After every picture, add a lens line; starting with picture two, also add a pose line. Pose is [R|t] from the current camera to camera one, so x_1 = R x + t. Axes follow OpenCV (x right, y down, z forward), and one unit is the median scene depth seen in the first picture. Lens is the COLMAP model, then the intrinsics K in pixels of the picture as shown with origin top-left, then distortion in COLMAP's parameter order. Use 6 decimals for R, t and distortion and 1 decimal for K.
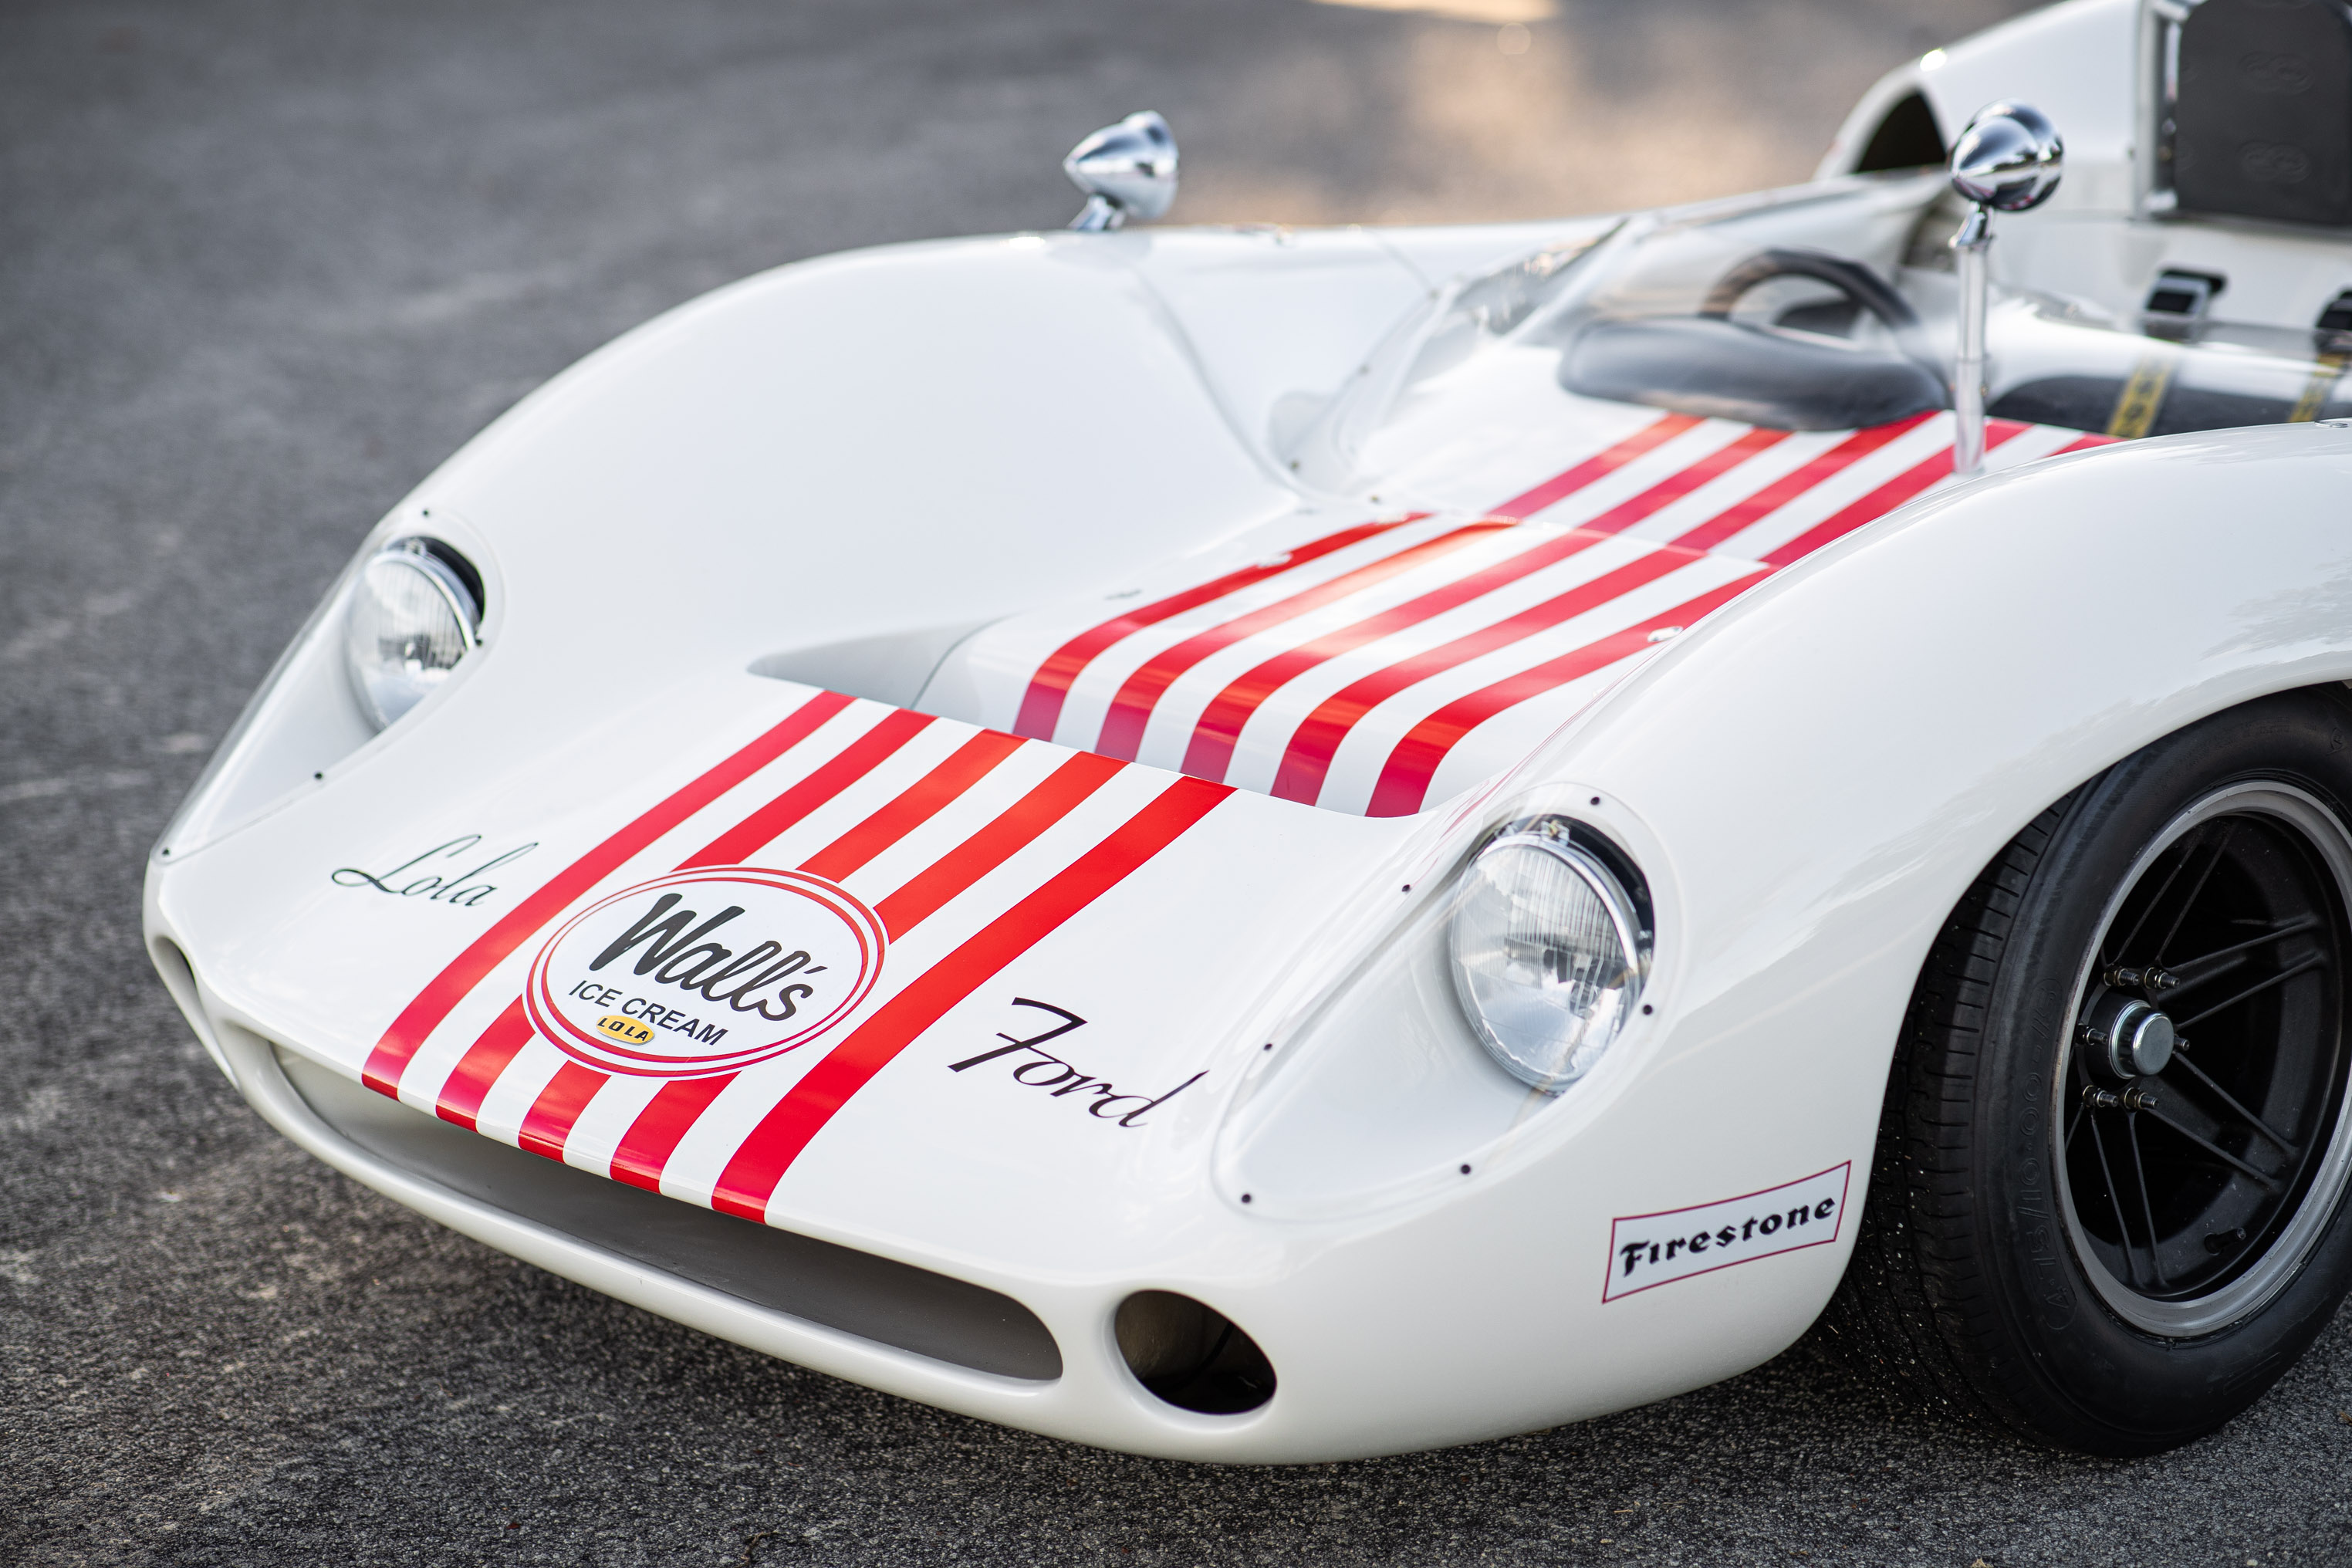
lens RADIAL K [[5626.6, 0, 1184.6], [0, 5626.6, 783.1], [0, 0, 1]] dist [0.139309, 0.000000]
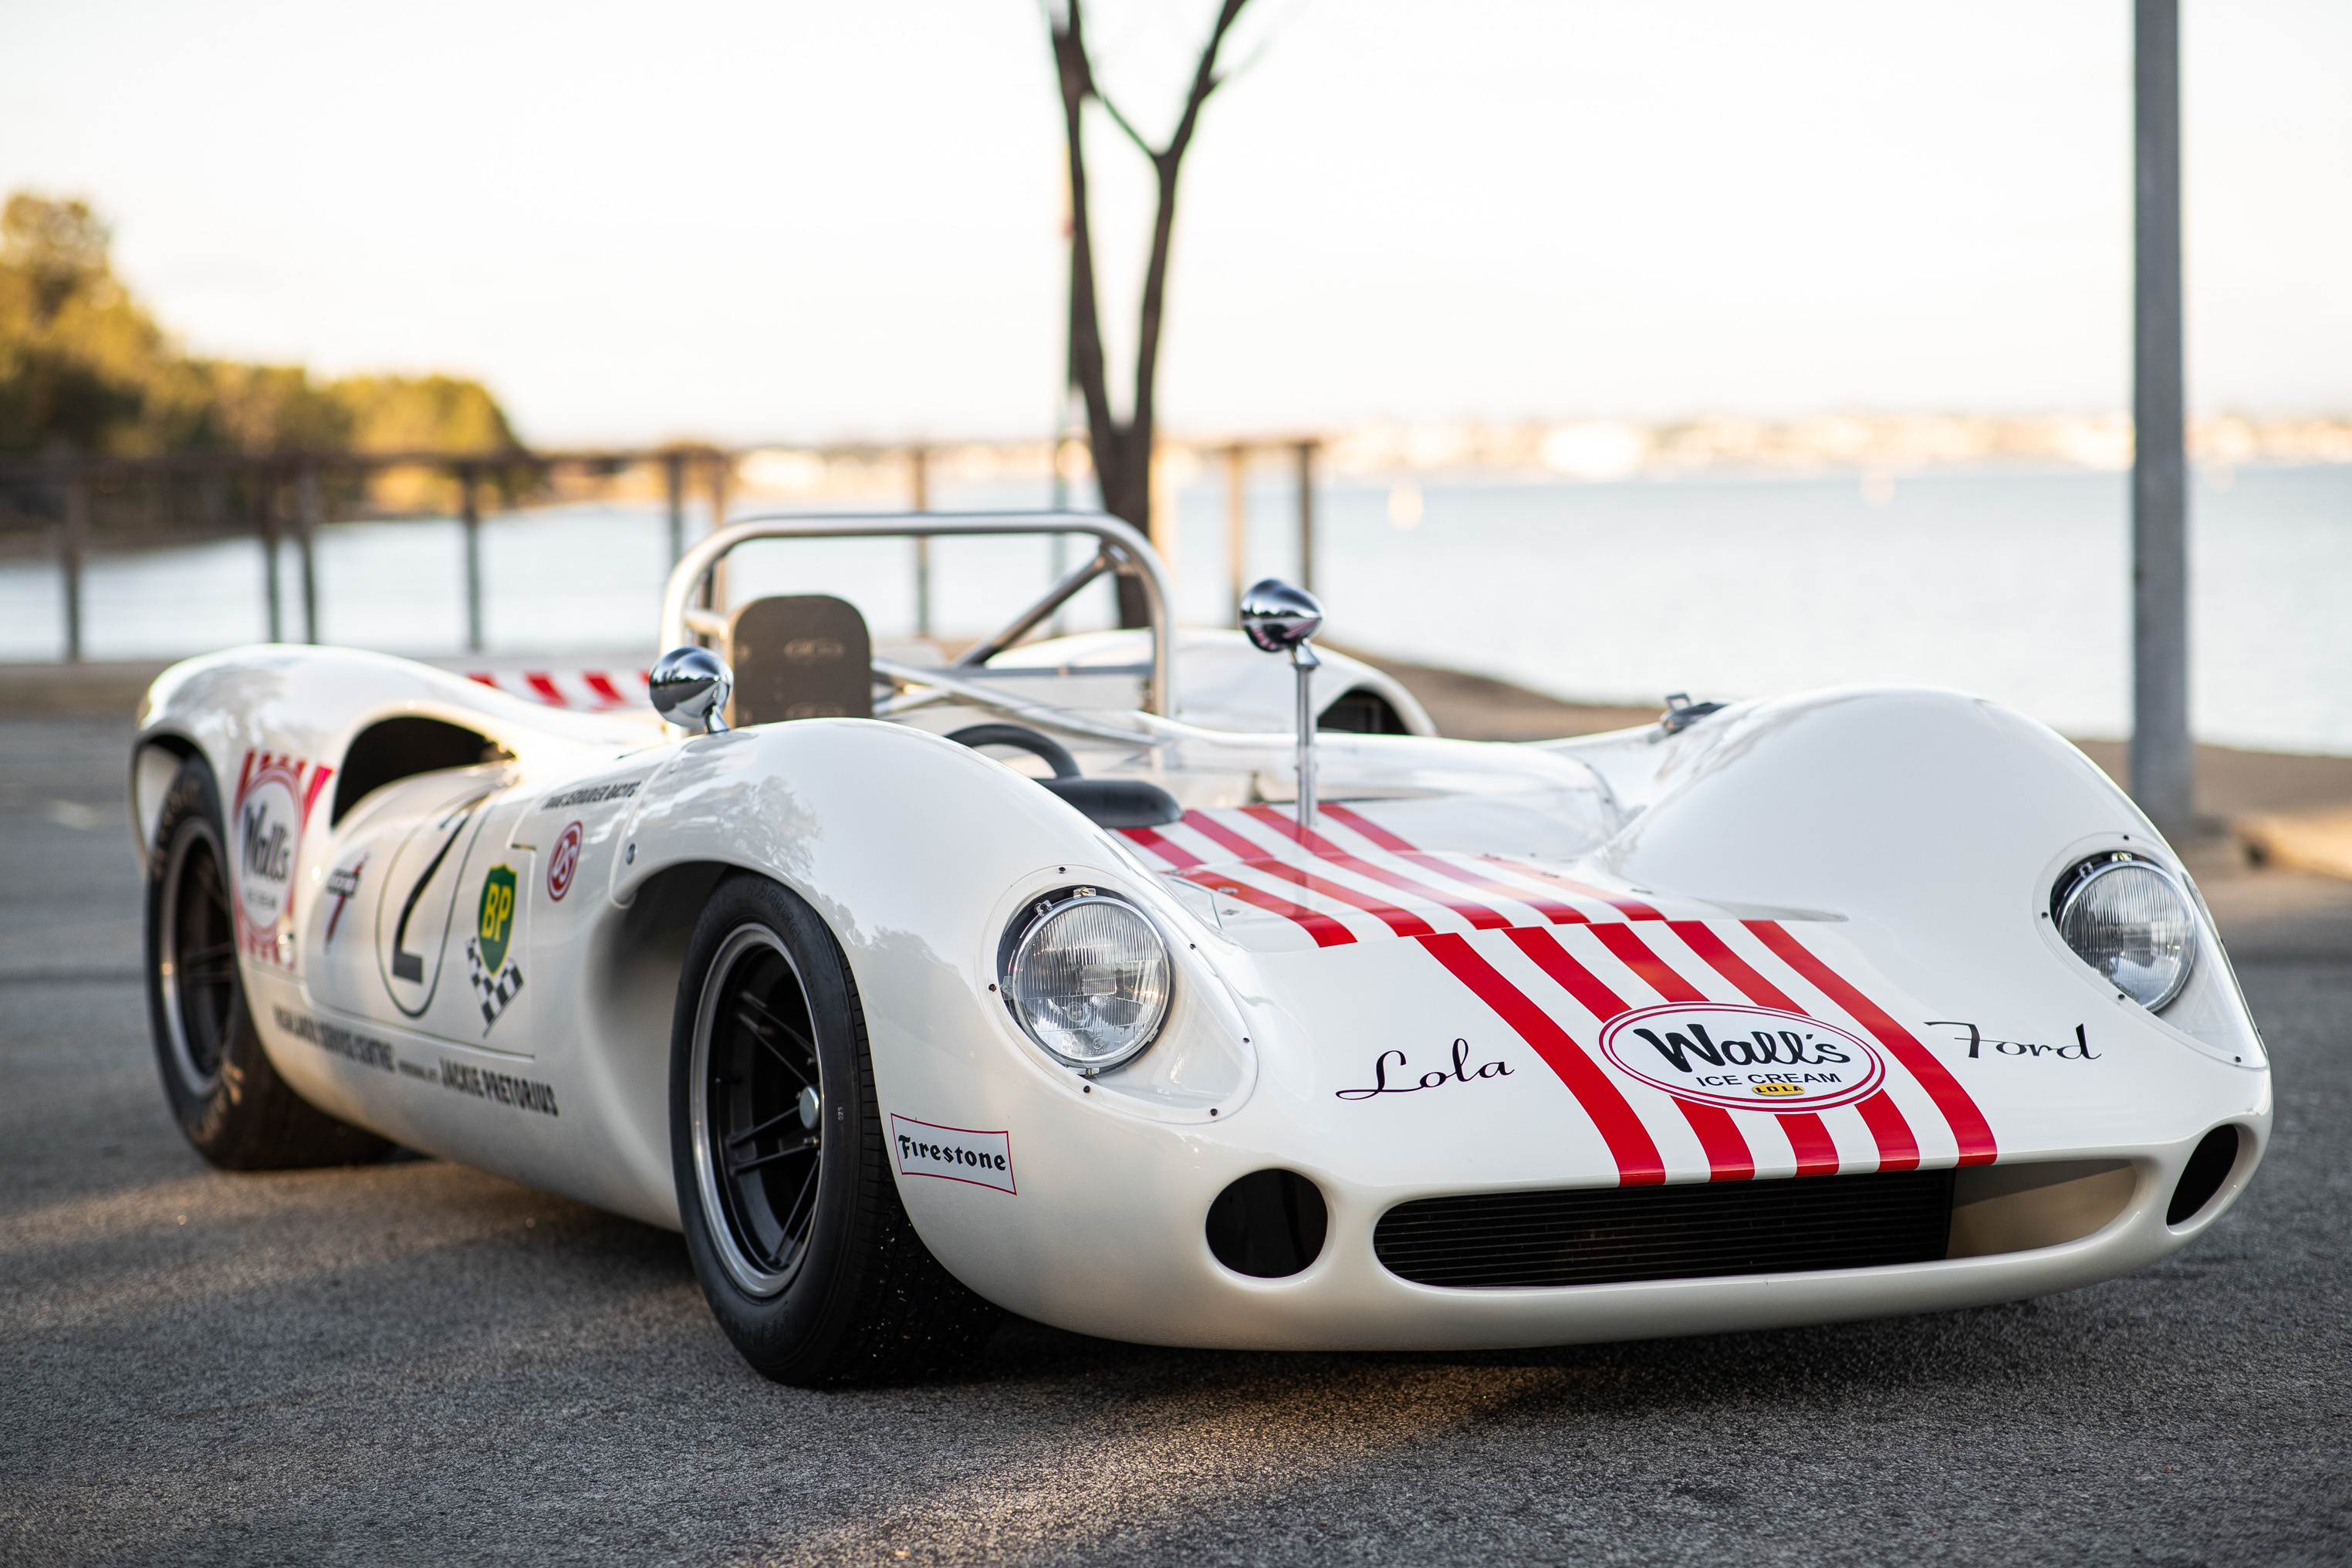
lens RADIAL K [[5626.6, 0, 1175.9], [0, 5626.6, 776.9], [0, 0, 1]] dist [0.139309, 0.000000]
pose [[0.363934, -0.033670, 0.930816, -1.431575], [0.253247, 0.965276, -0.064100, 0.020229], [-0.896336, 0.259055, 0.359823, 0.599985]]
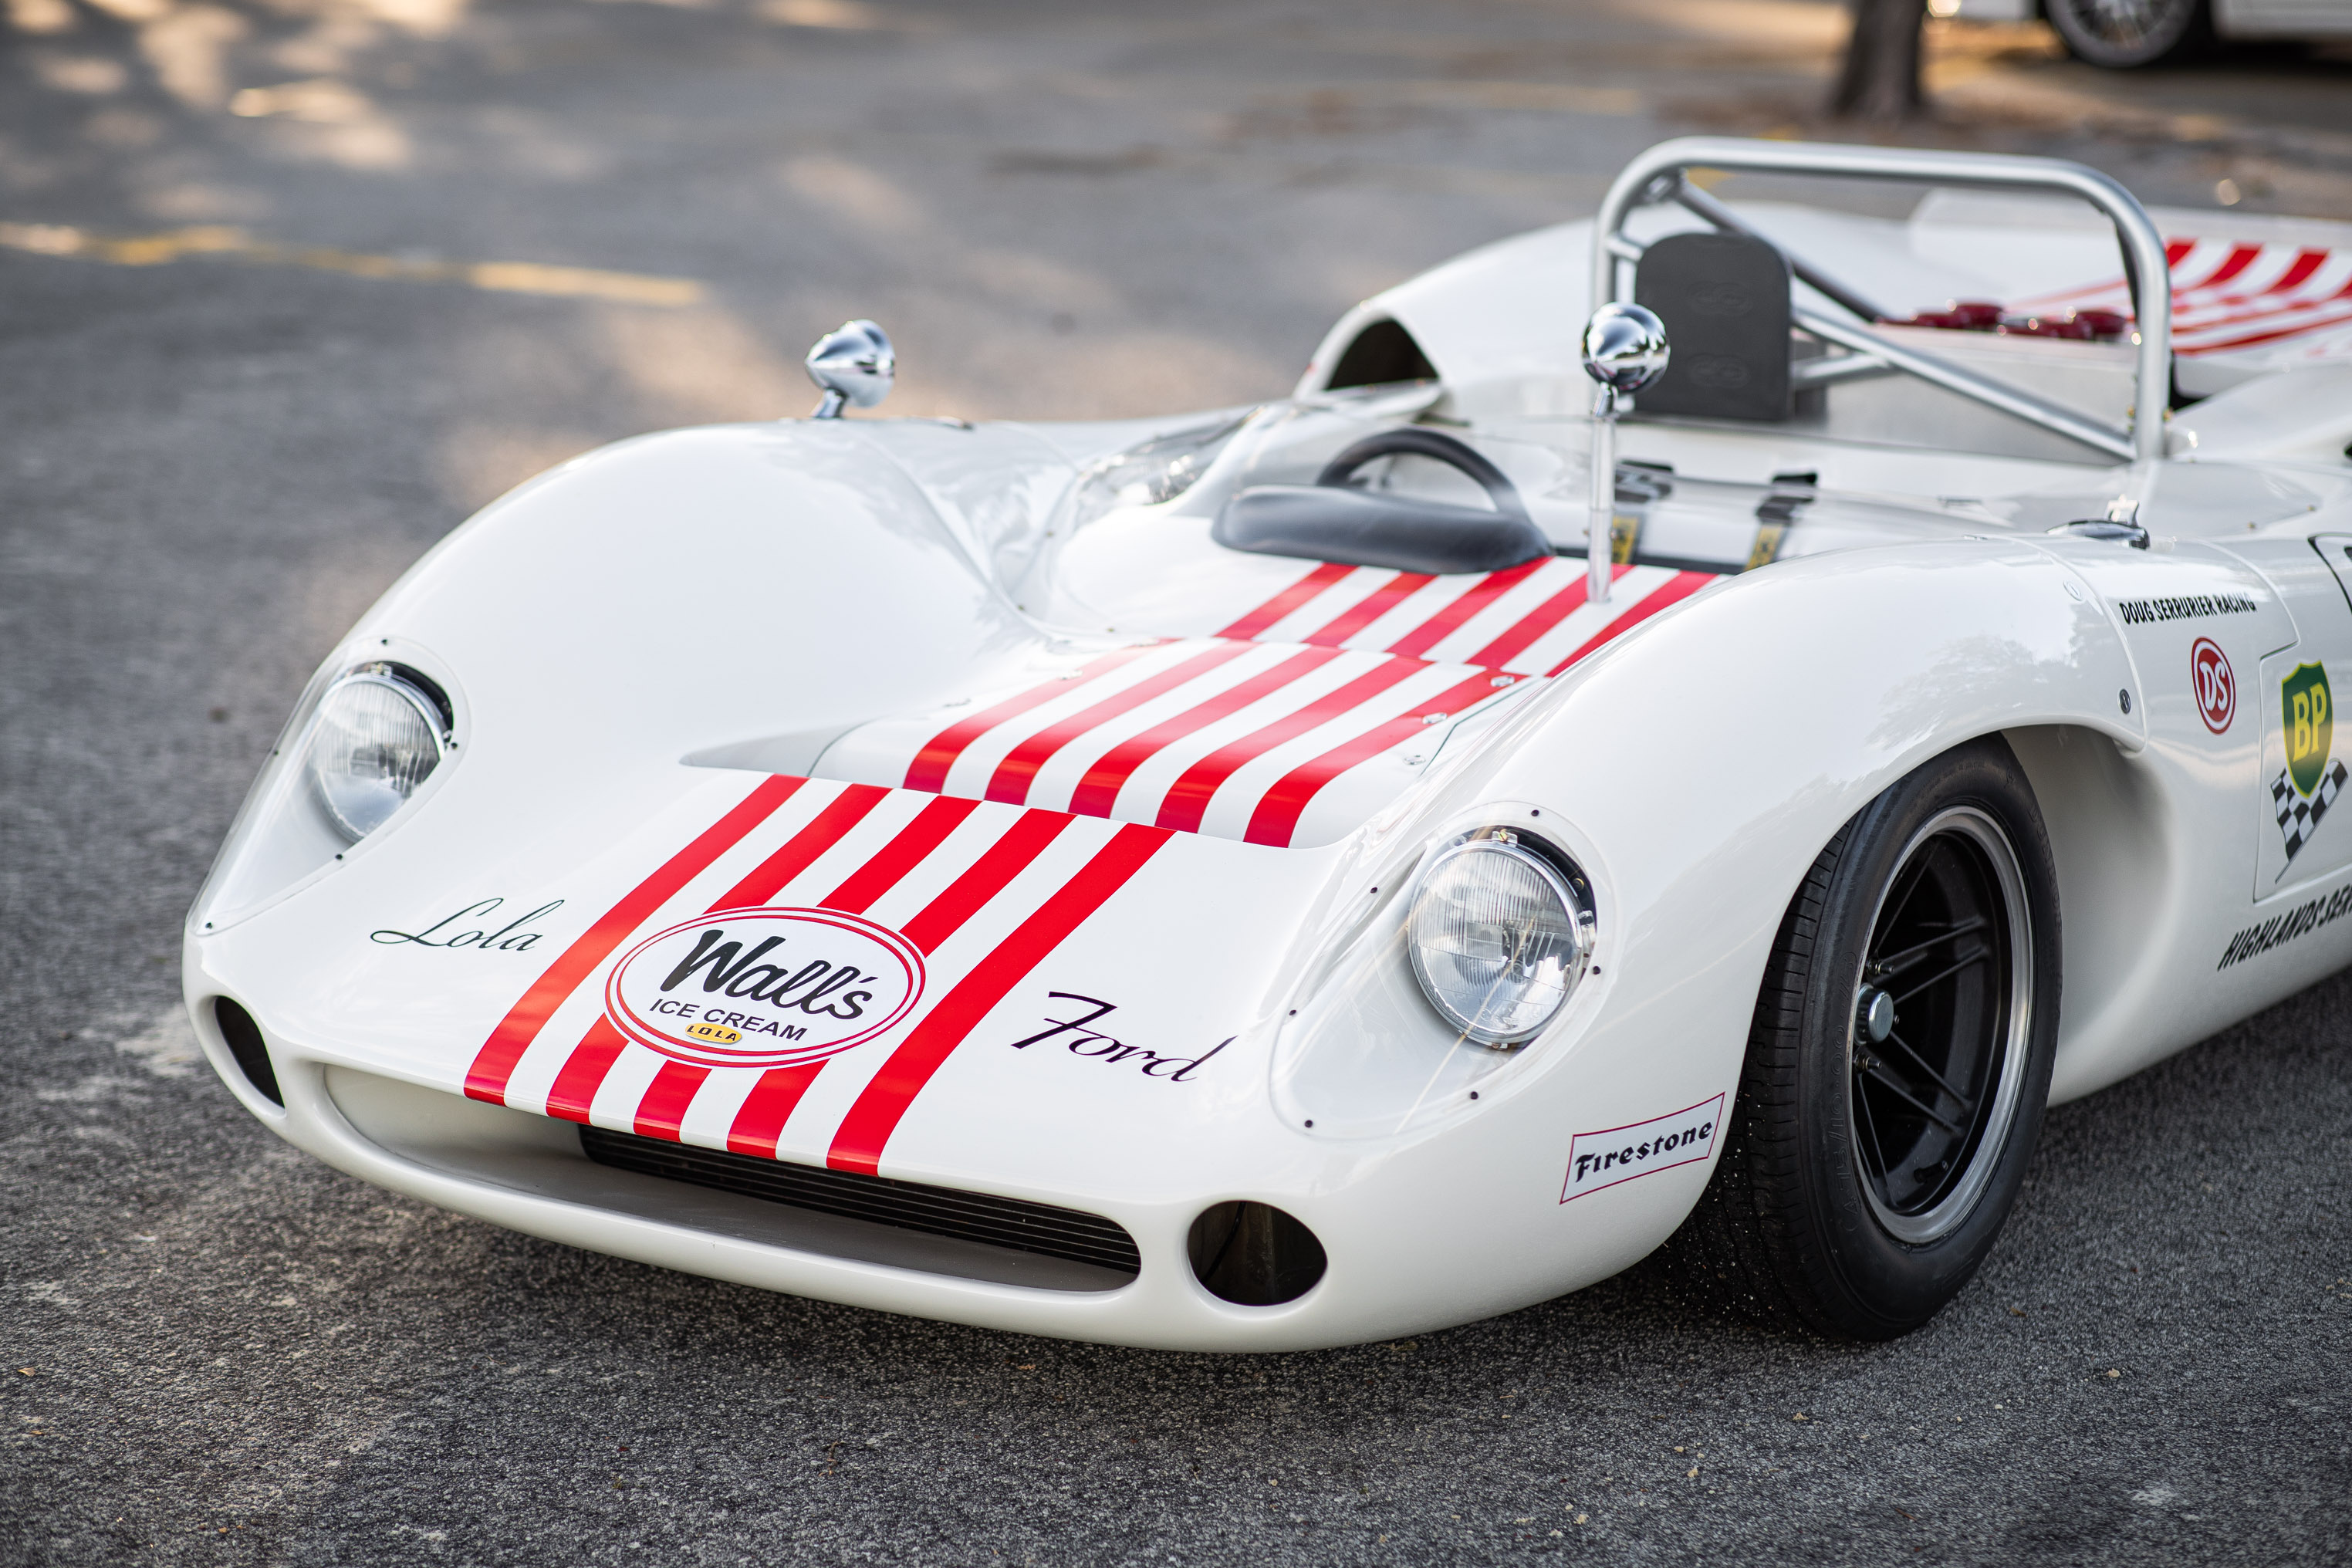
lens RADIAL K [[5626.6, 0, 1176.1], [0, 5626.6, 778.0], [0, 0, 1]] dist [0.139309, 0.000000]
pose [[0.974062, -0.017556, 0.225601, -0.271476], [0.031223, 0.997877, -0.057154, 0.060427], [-0.224119, 0.062715, 0.972542, -0.209257]]
